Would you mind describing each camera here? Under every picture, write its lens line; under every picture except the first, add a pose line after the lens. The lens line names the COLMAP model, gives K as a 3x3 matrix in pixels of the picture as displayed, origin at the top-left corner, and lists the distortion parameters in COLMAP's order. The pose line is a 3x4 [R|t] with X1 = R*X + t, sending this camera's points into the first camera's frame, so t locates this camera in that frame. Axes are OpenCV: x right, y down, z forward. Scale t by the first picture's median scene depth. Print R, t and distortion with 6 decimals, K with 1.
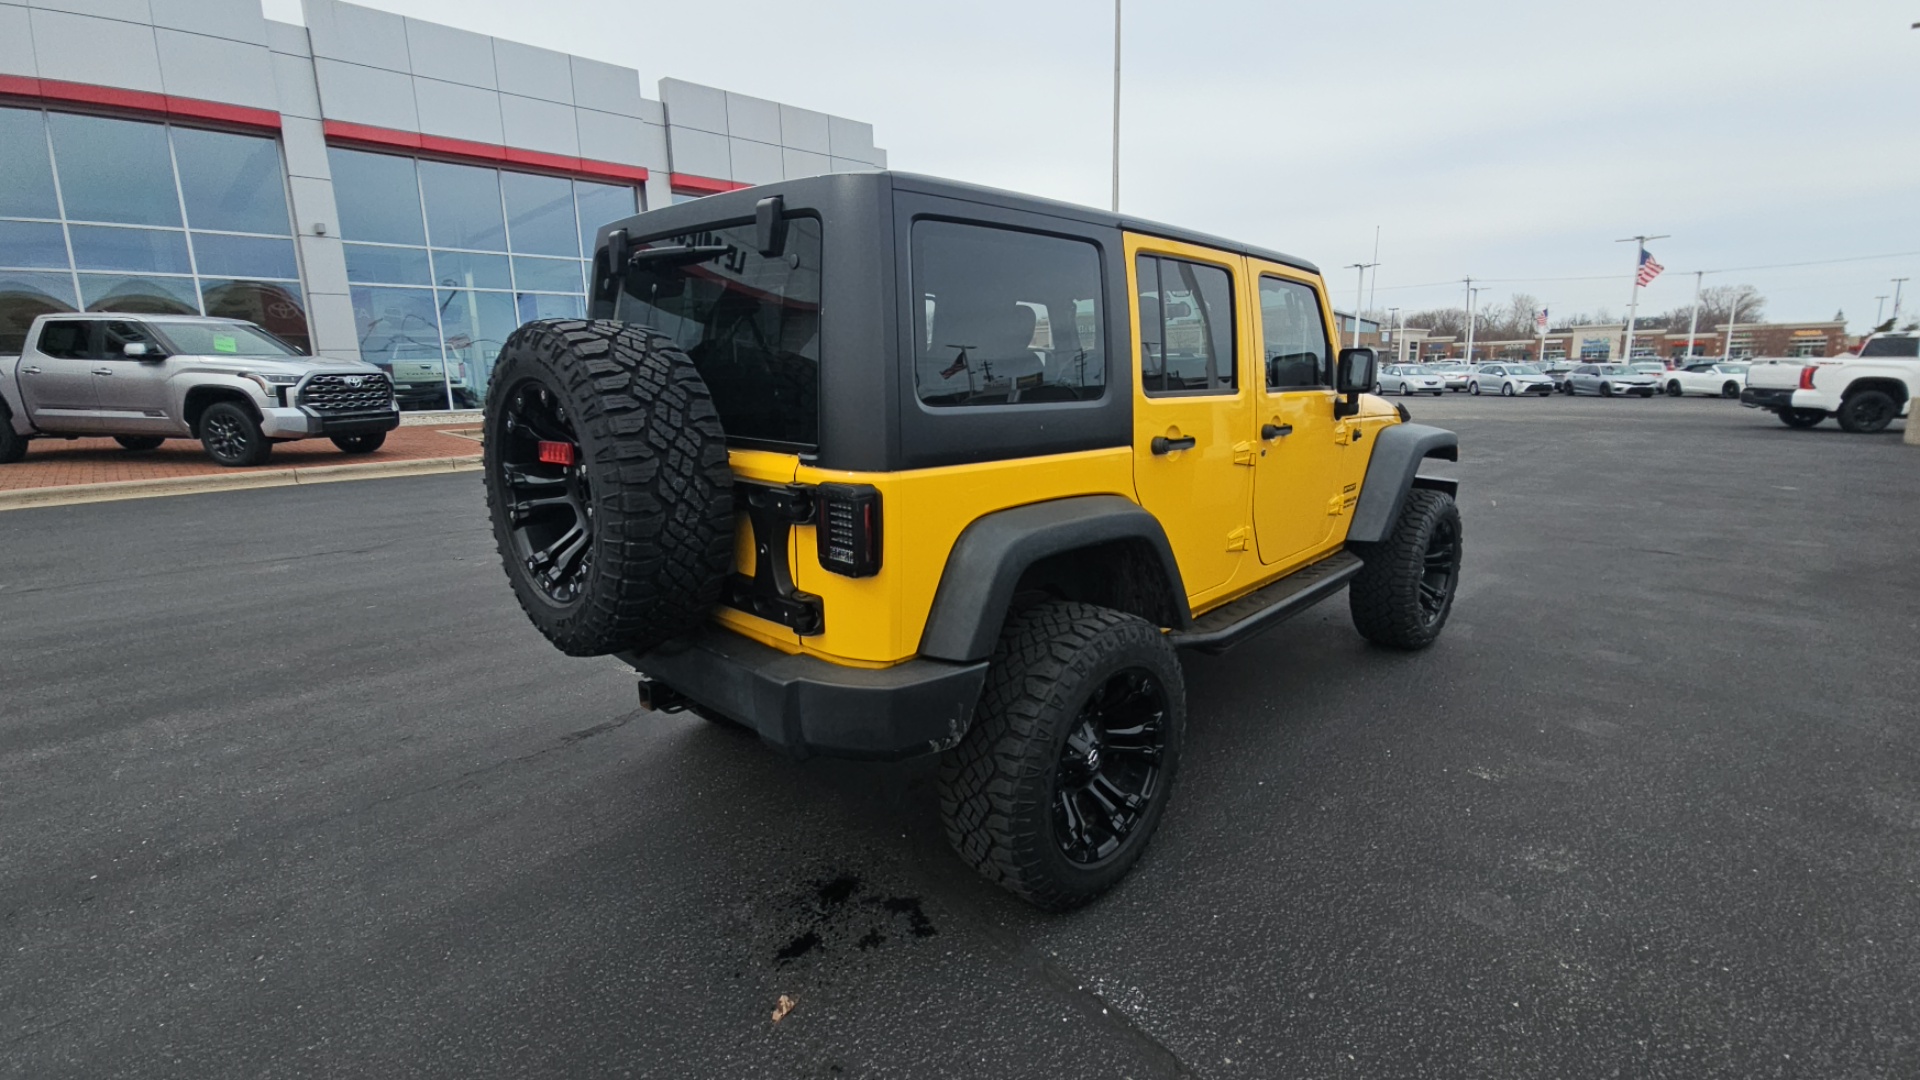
lens RADIAL K [[858.4, 0, 981.9], [0, 858.4, 546.7], [0, 0, 1]] dist [0.004438, -0.003392]
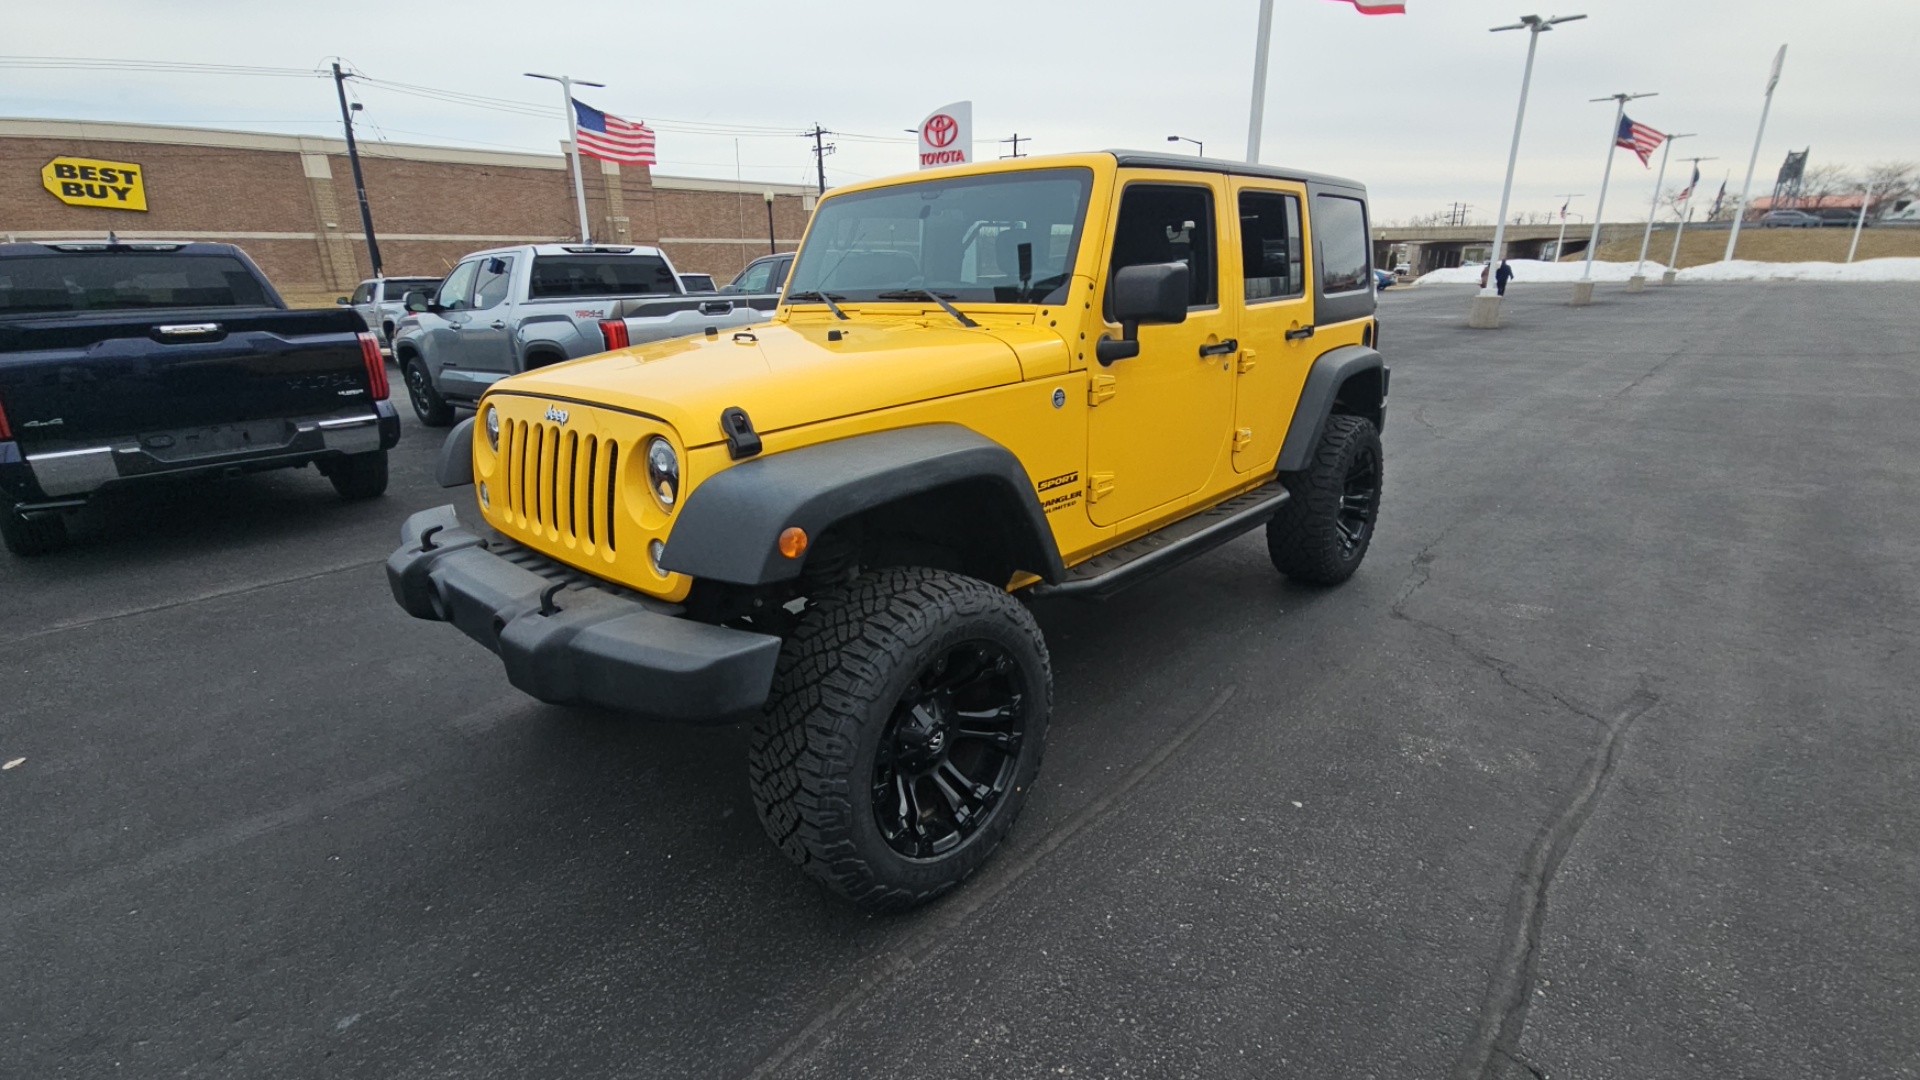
lens RADIAL K [[856.9, 0, 978.2], [0, 856.9, 544.1], [0, 0, 1]] dist [0.005388, -0.004726]
pose [[-0.998802, 0.037763, -0.031107, 0.349898], [0.017233, 0.866611, 0.498687, -0.631824], [0.045789, 0.497554, -0.866224, 2.844802]]
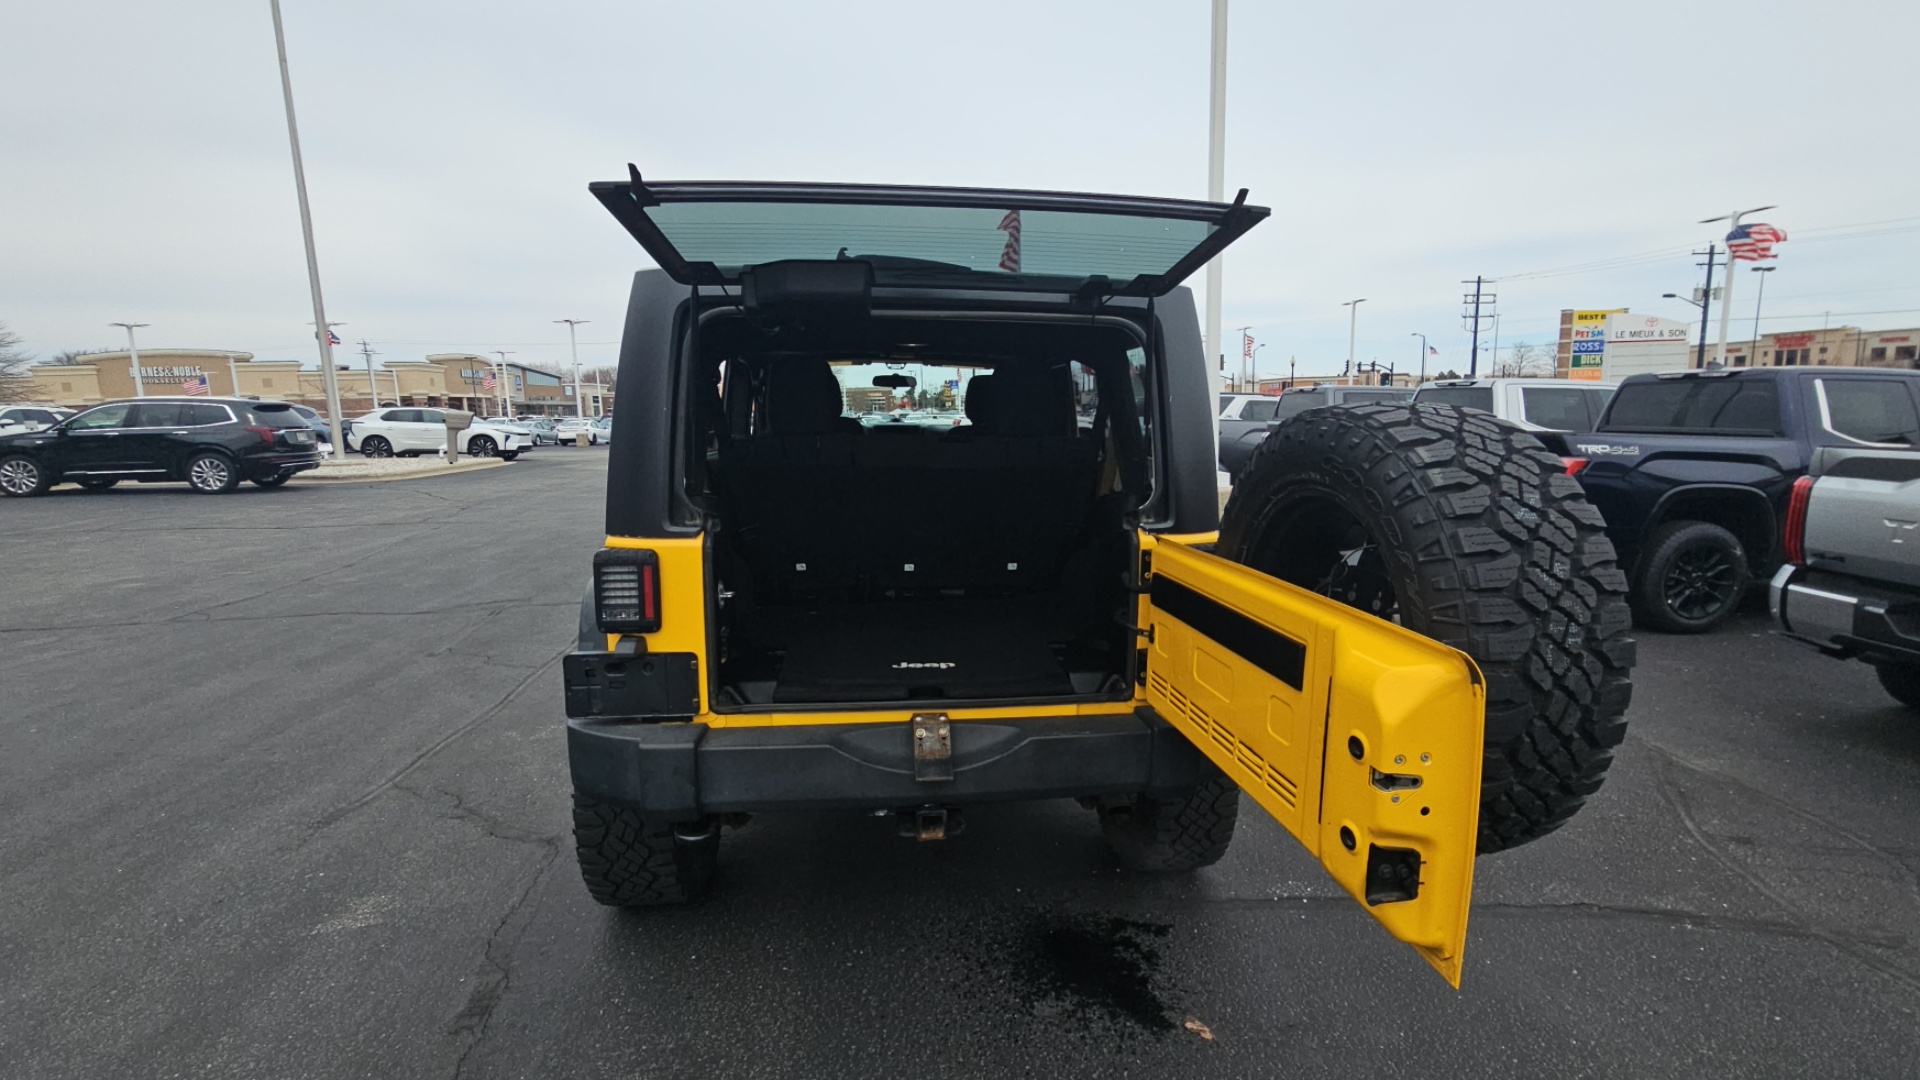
lens RADIAL K [[858.4, 0, 981.9], [0, 858.4, 546.7], [0, 0, 1]] dist [0.004438, -0.003392]
pose [[0.630831, -0.120714, 0.766472, -0.921846], [0.166213, 0.985917, 0.018477, -0.101526], [-0.757908, 0.115742, 0.642012, 0.352141]]
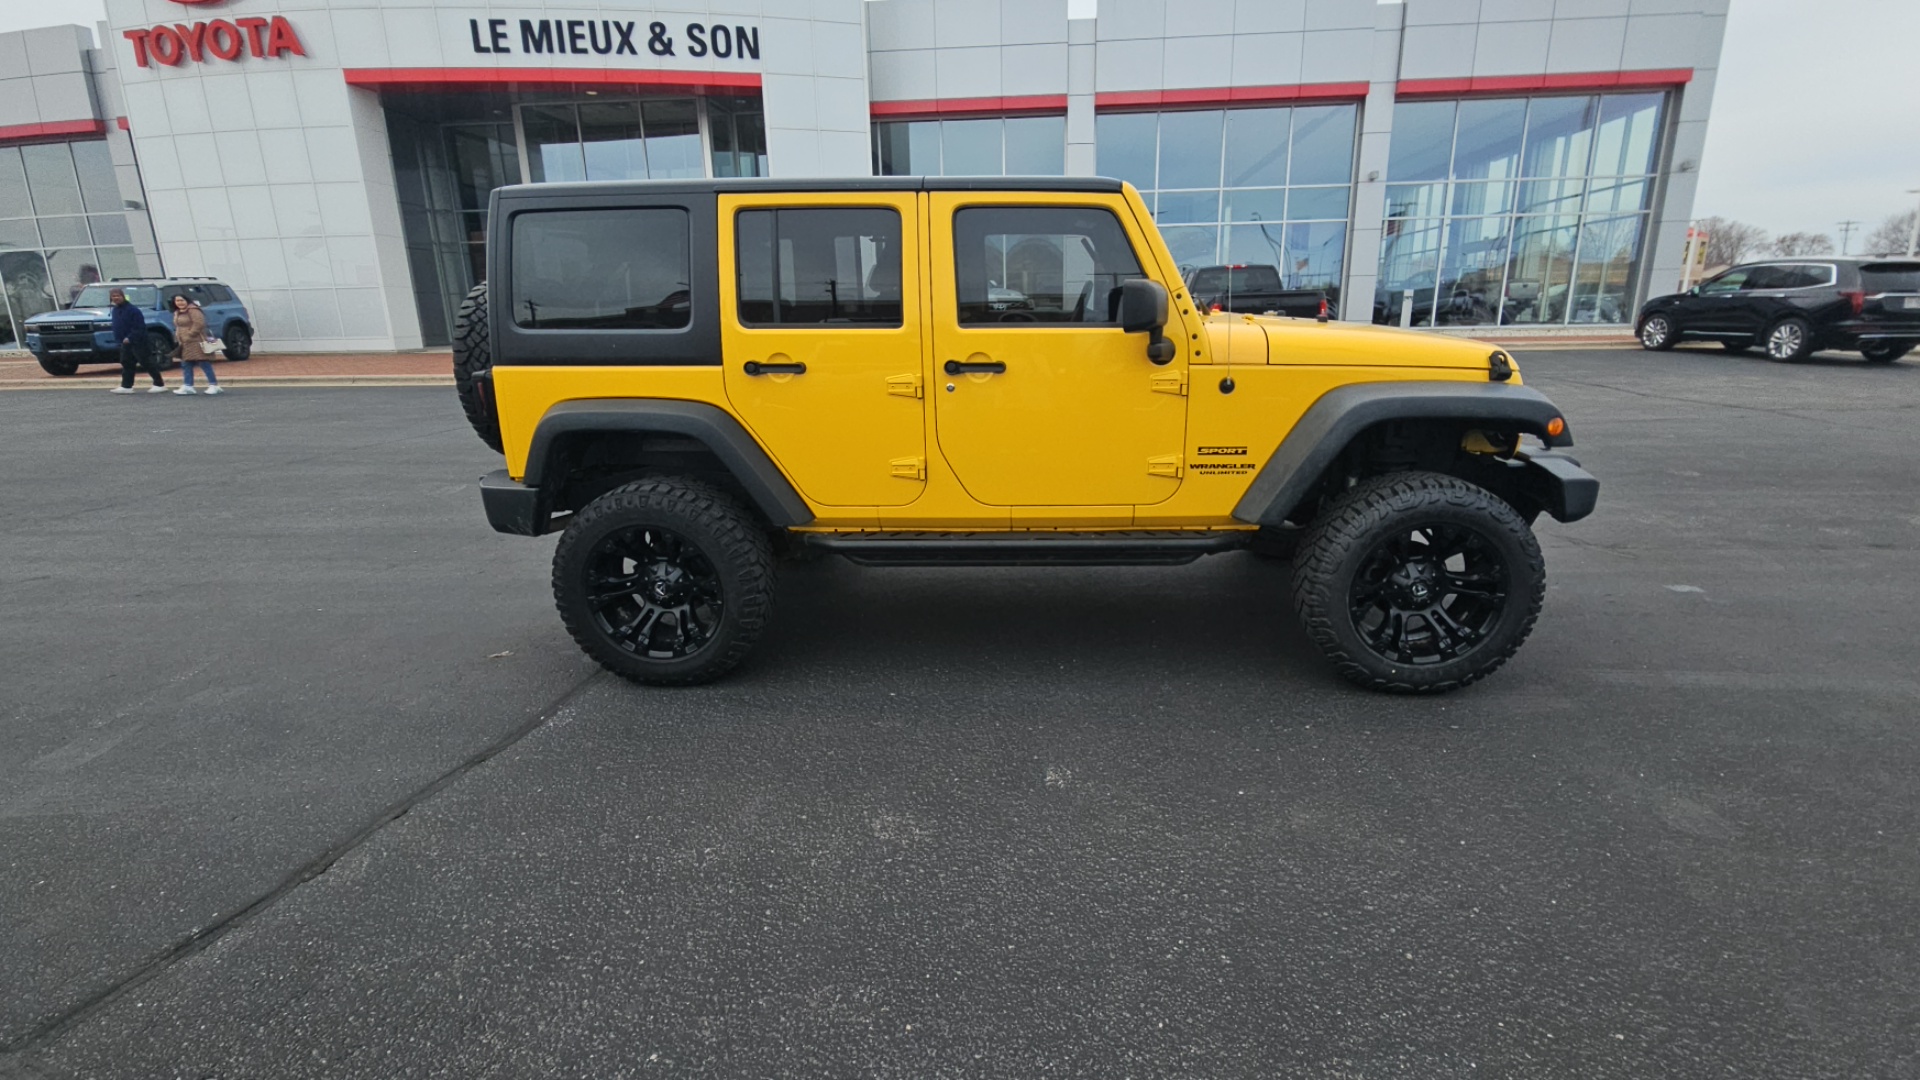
lens RADIAL K [[858.4, 0, 981.9], [0, 858.4, 546.7], [0, 0, 1]] dist [0.004438, -0.003392]
pose [[0.632127, 0.214211, -0.744667, 1.404683], [-0.151458, 0.976649, 0.152375, -0.105199], [0.759918, 0.016465, 0.649810, 0.457571]]
